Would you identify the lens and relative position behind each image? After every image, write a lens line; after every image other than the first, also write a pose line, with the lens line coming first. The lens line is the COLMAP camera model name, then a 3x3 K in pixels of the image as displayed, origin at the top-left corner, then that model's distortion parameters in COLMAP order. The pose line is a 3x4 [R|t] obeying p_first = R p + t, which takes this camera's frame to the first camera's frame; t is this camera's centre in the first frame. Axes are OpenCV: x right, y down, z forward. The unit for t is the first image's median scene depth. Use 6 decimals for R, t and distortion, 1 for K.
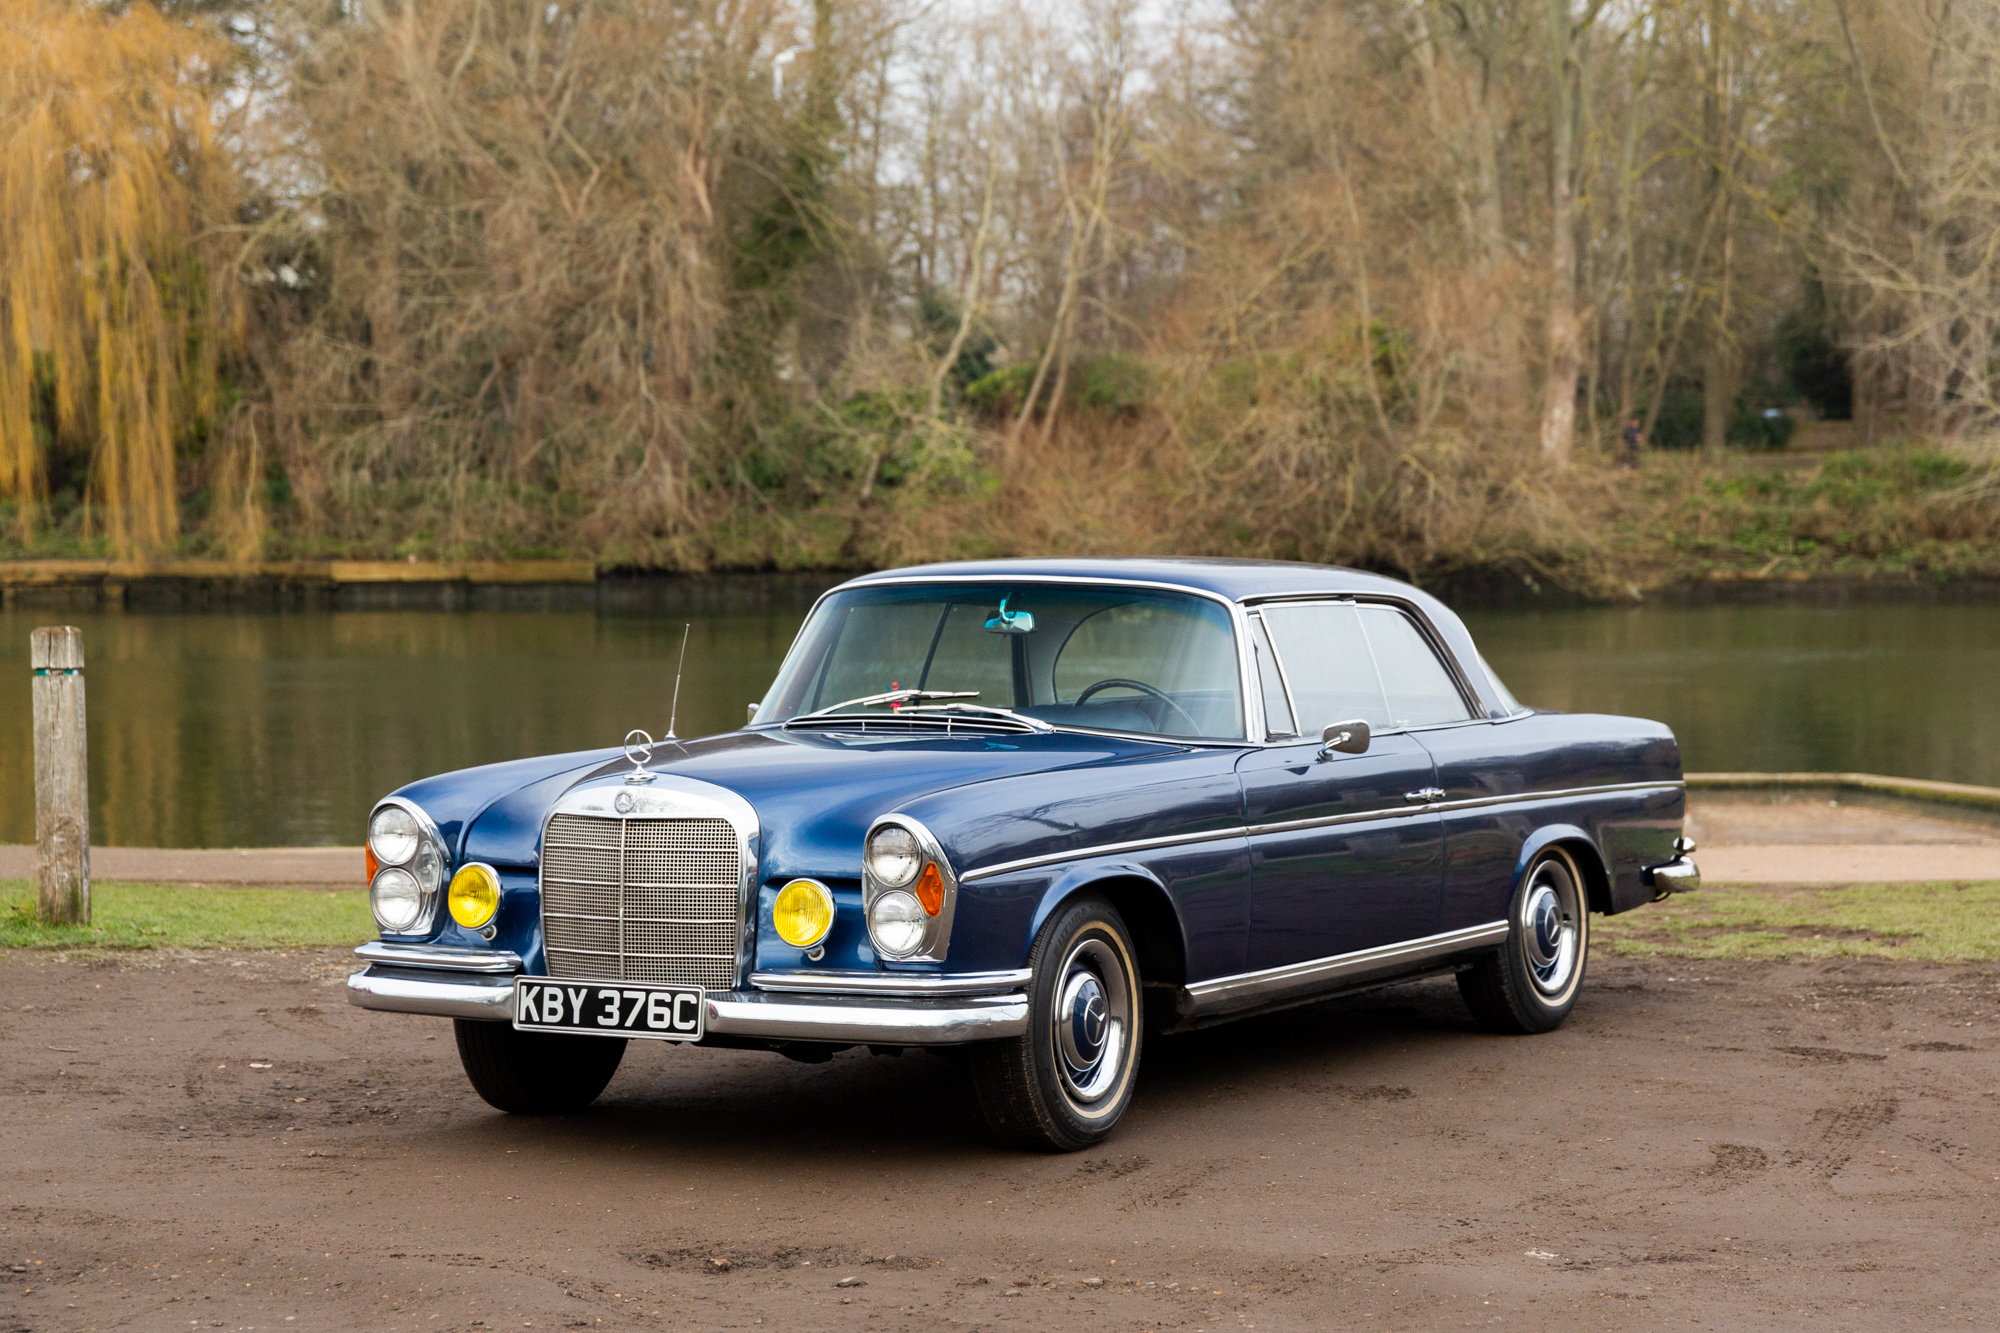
lens RADIAL K [[4595.6, 0, 1000.0], [0, 4595.6, 666.5], [0, 0, 1]] dist [-0.007412, 0.009477]
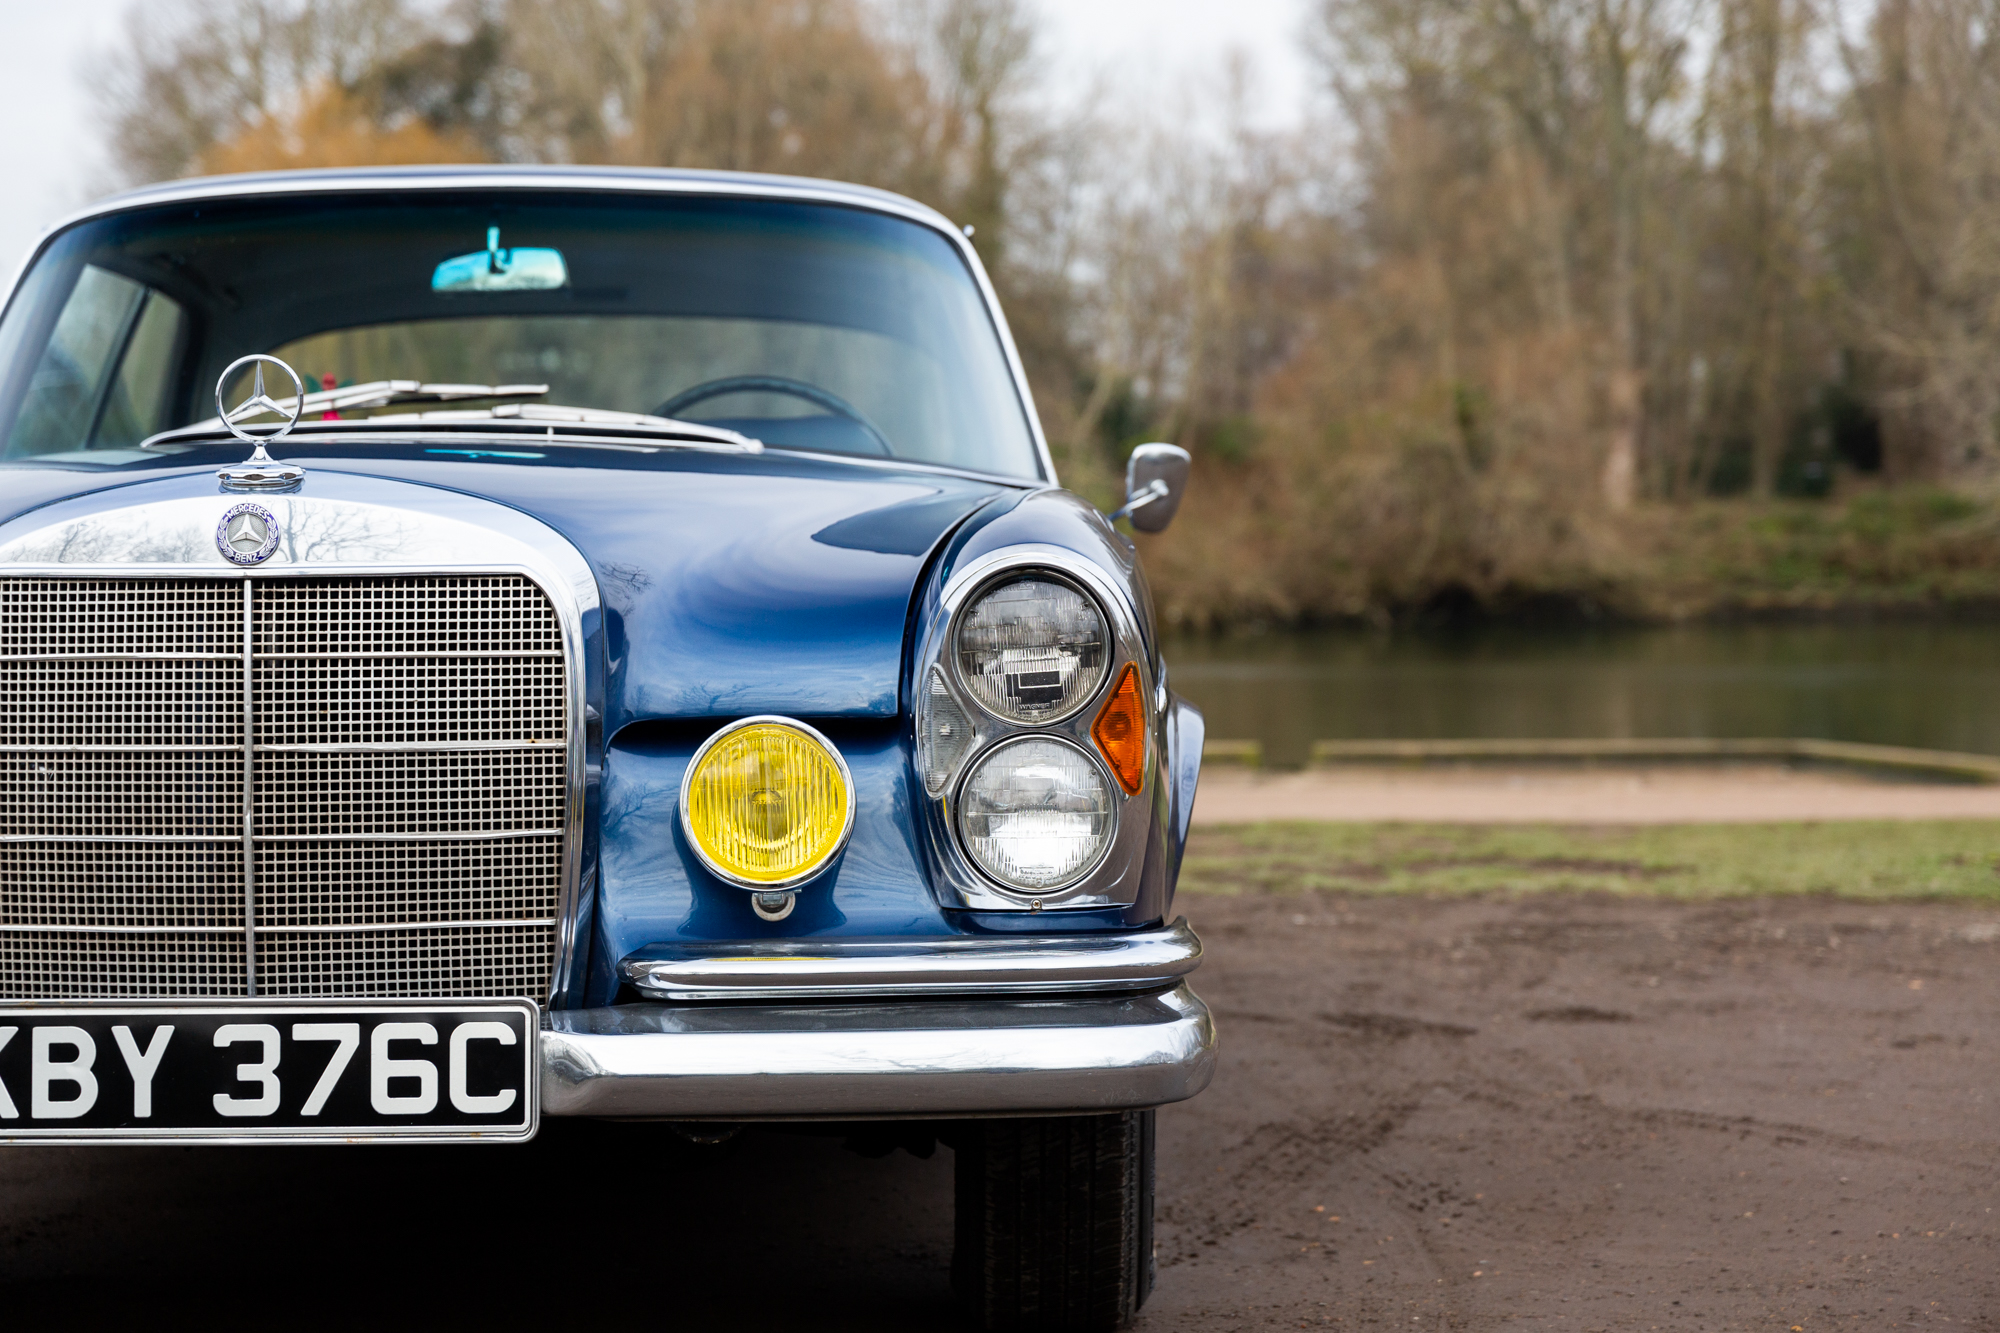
lens RADIAL K [[3803.5, 0, 1030.6], [0, 3803.5, 668.9], [0, 0, 1]] dist [0.008973, -0.074792]
pose [[0.856232, -0.009377, 0.516507, -0.191178], [0.014542, 0.999877, -0.005954, 0.043700], [-0.516388, 0.012609, 0.856262, 0.693968]]
